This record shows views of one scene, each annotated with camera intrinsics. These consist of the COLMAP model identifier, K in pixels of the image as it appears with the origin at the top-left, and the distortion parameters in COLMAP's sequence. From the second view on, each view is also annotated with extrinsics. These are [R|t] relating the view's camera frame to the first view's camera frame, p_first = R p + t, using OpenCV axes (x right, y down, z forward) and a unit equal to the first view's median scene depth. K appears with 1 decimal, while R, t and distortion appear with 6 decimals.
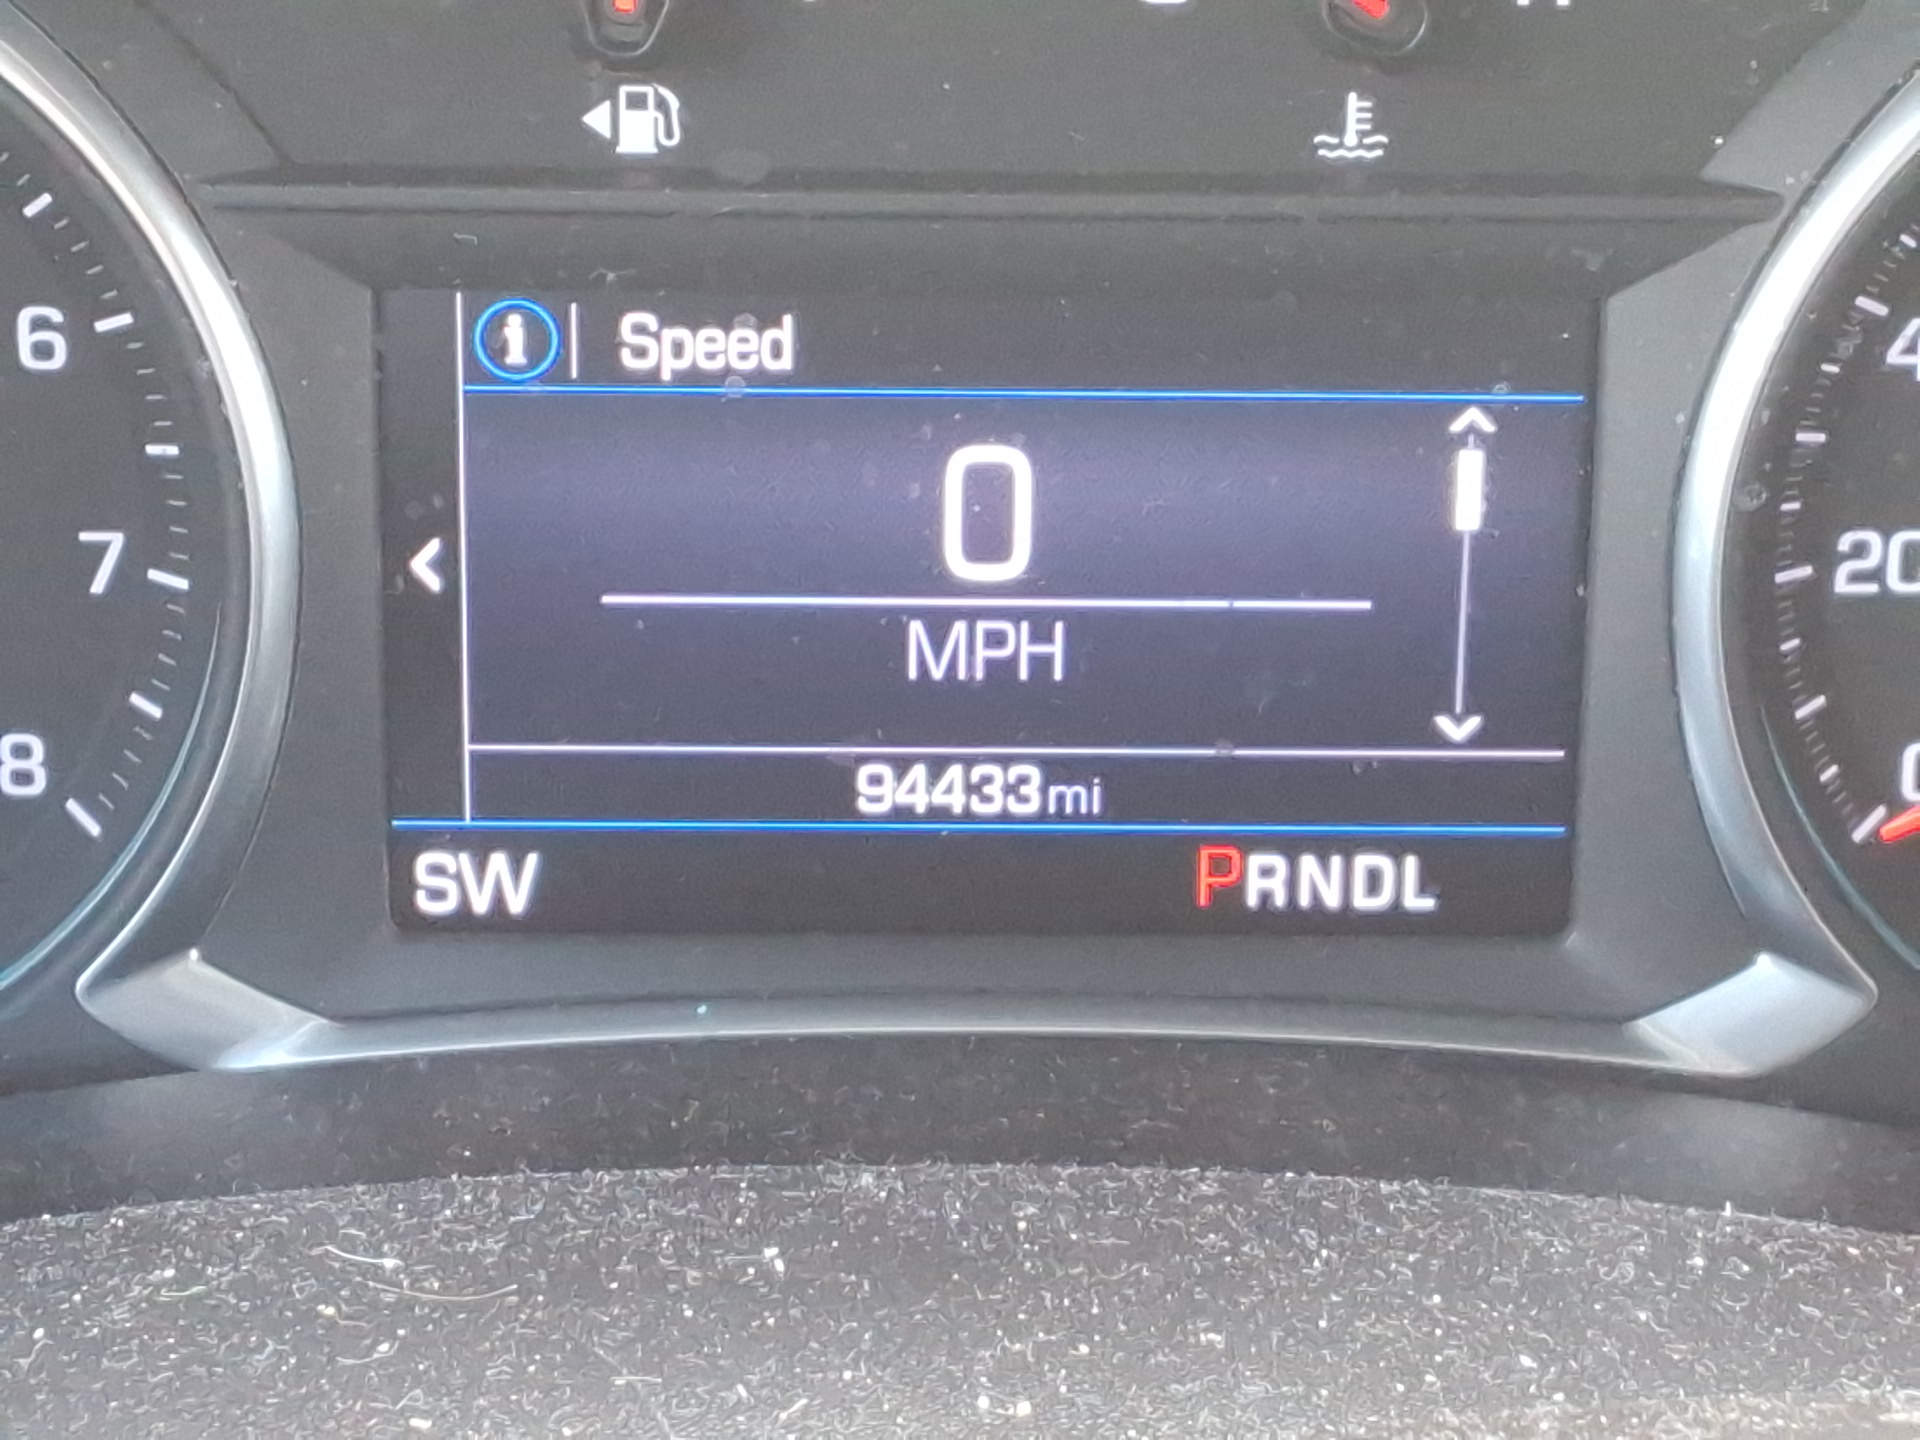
lens RADIAL K [[4548.9, 0, 959.6], [0, 4548.9, 719.1], [0, 0, 1]] dist [0.063515, 0.000000]
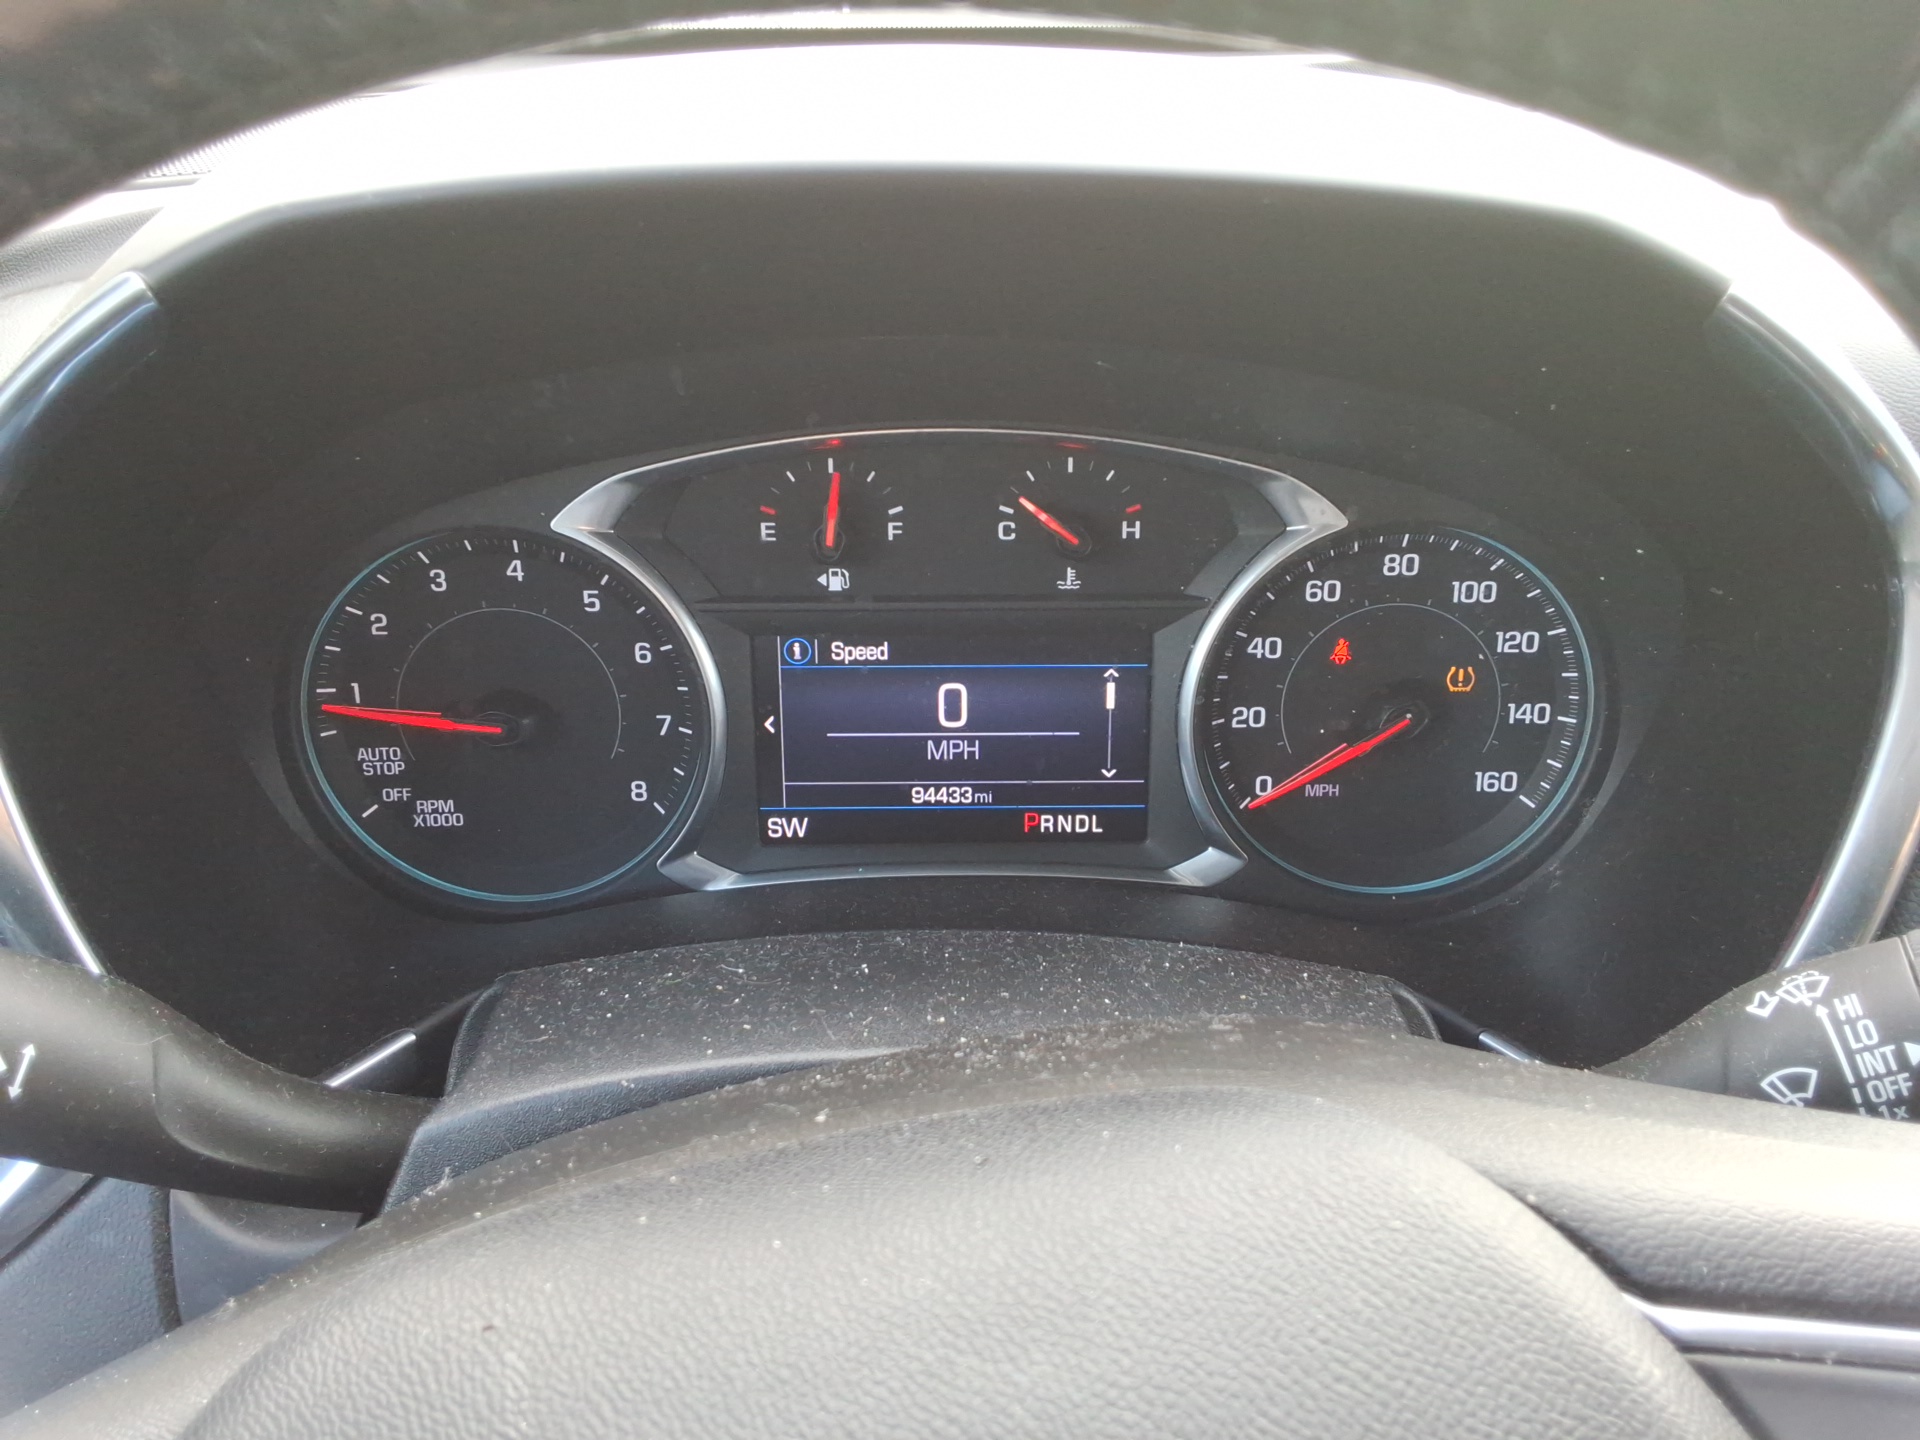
lens RADIAL K [[1529.7, 0, 960.7], [0, 1529.7, 718.6], [0, 0, 1]] dist [0.065624, -0.103252]
pose [[0.999740, -0.012551, -0.019025, 0.031317], [0.012400, 0.999891, -0.008044, -0.028288], [0.019124, 0.007806, 0.999787, -0.026420]]
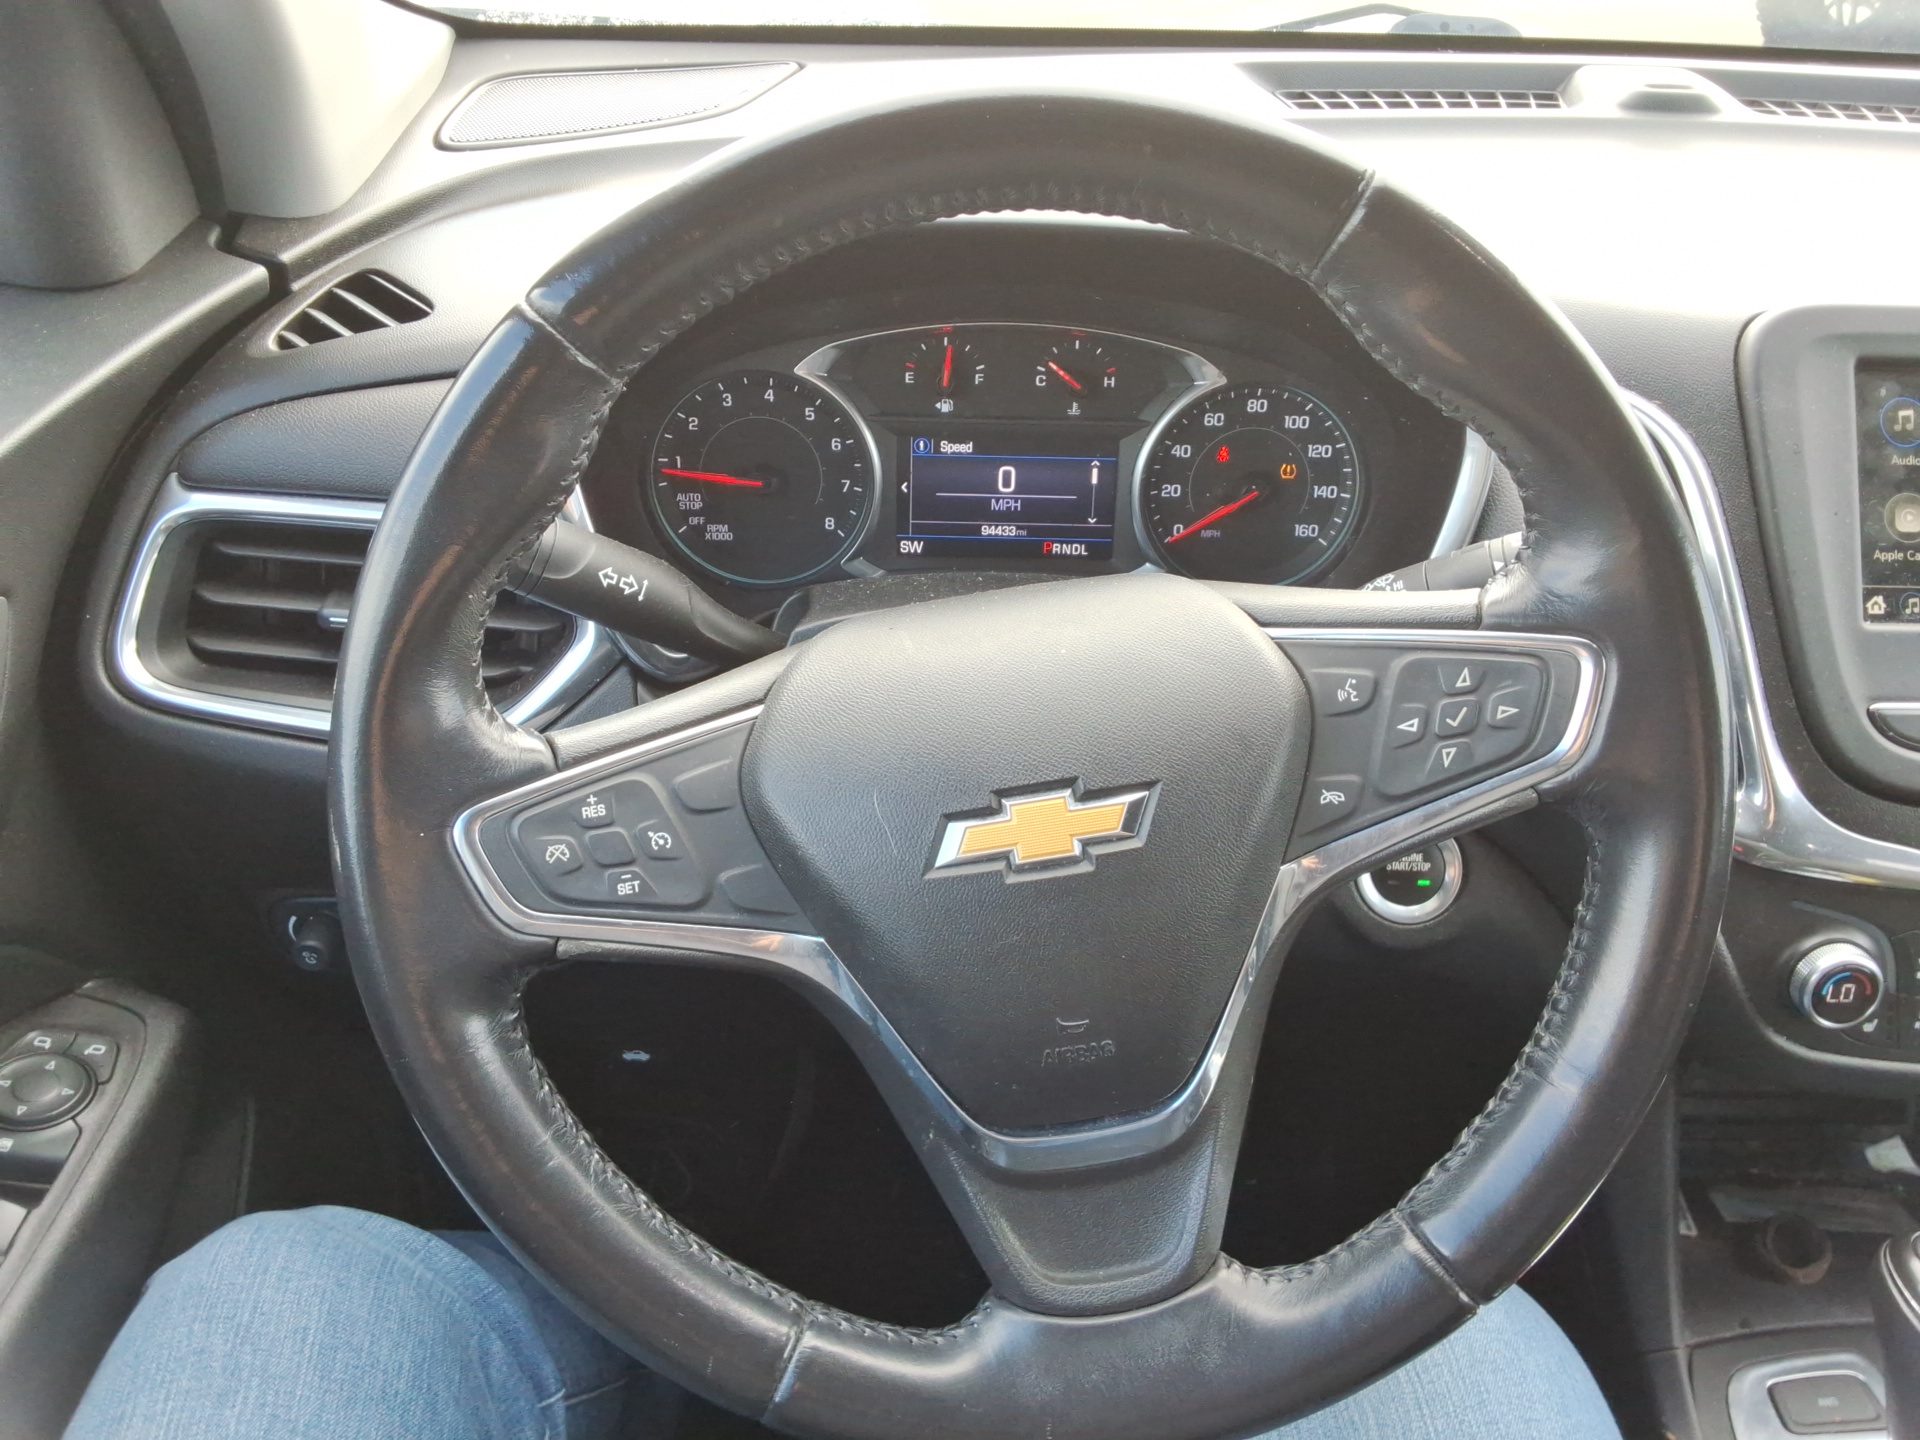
lens RADIAL K [[1529.7, 0, 961.9], [0, 1529.7, 720.7], [0, 0, 1]] dist [0.065624, -0.103252]
pose [[0.999911, 0.013172, -0.002181, -0.040562], [-0.012967, 0.996989, 0.076456, 0.105707], [0.003181, -0.076421, 0.997071, -0.872673]]
